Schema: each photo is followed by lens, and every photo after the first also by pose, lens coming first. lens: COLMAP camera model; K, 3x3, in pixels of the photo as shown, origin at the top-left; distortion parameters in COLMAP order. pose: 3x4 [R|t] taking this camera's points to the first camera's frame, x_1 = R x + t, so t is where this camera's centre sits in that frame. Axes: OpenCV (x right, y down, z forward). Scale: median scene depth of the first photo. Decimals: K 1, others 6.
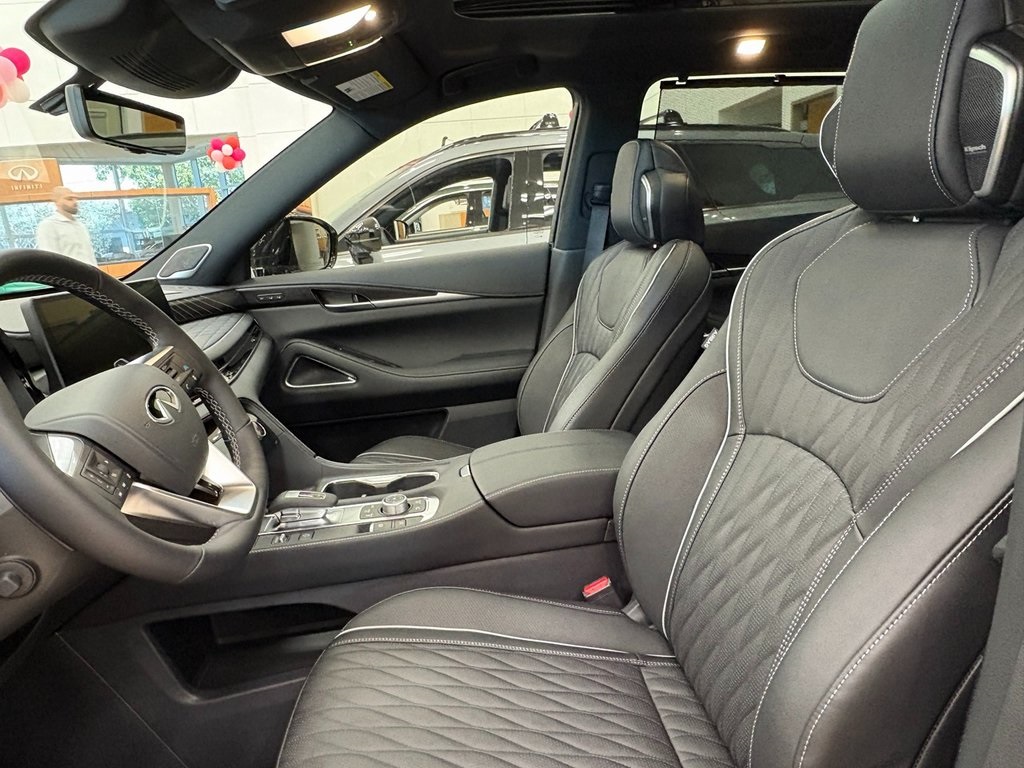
lens RADIAL K [[669.6, 0, 504.7], [0, 669.6, 381.4], [0, 0, 1]] dist [-0.005468, 0.008279]
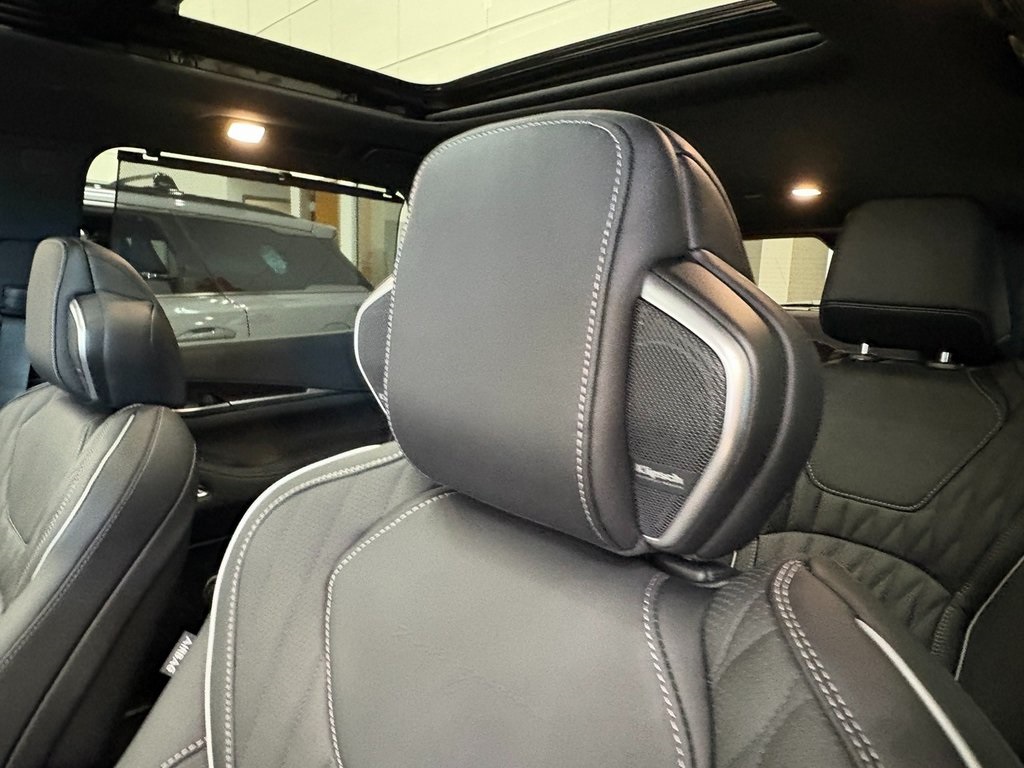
lens RADIAL K [[669.6, 0, 500.8], [0, 669.6, 386.1], [0, 0, 1]] dist [-0.005468, 0.008279]
pose [[0.775716, -0.012991, 0.630948, 0.093887], [0.066620, 0.995887, -0.061400, -0.126535], [-0.627556, 0.089663, 0.773392, 0.218908]]
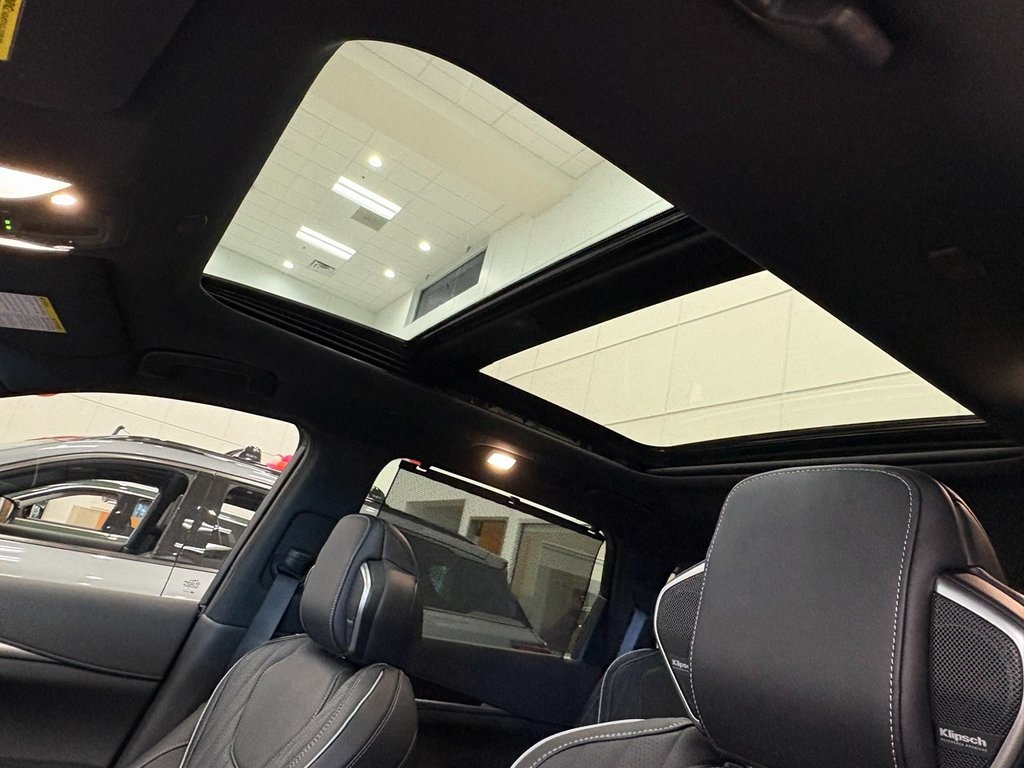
lens RADIAL K [[669.6, 0, 517.3], [0, 669.6, 381.0], [0, 0, 1]] dist [-0.005468, 0.008279]
pose [[0.841482, 0.396479, 0.367032, -0.005741], [-0.151757, 0.825429, -0.543725, -0.070596], [-0.518534, 0.401835, 0.754752, 0.195509]]
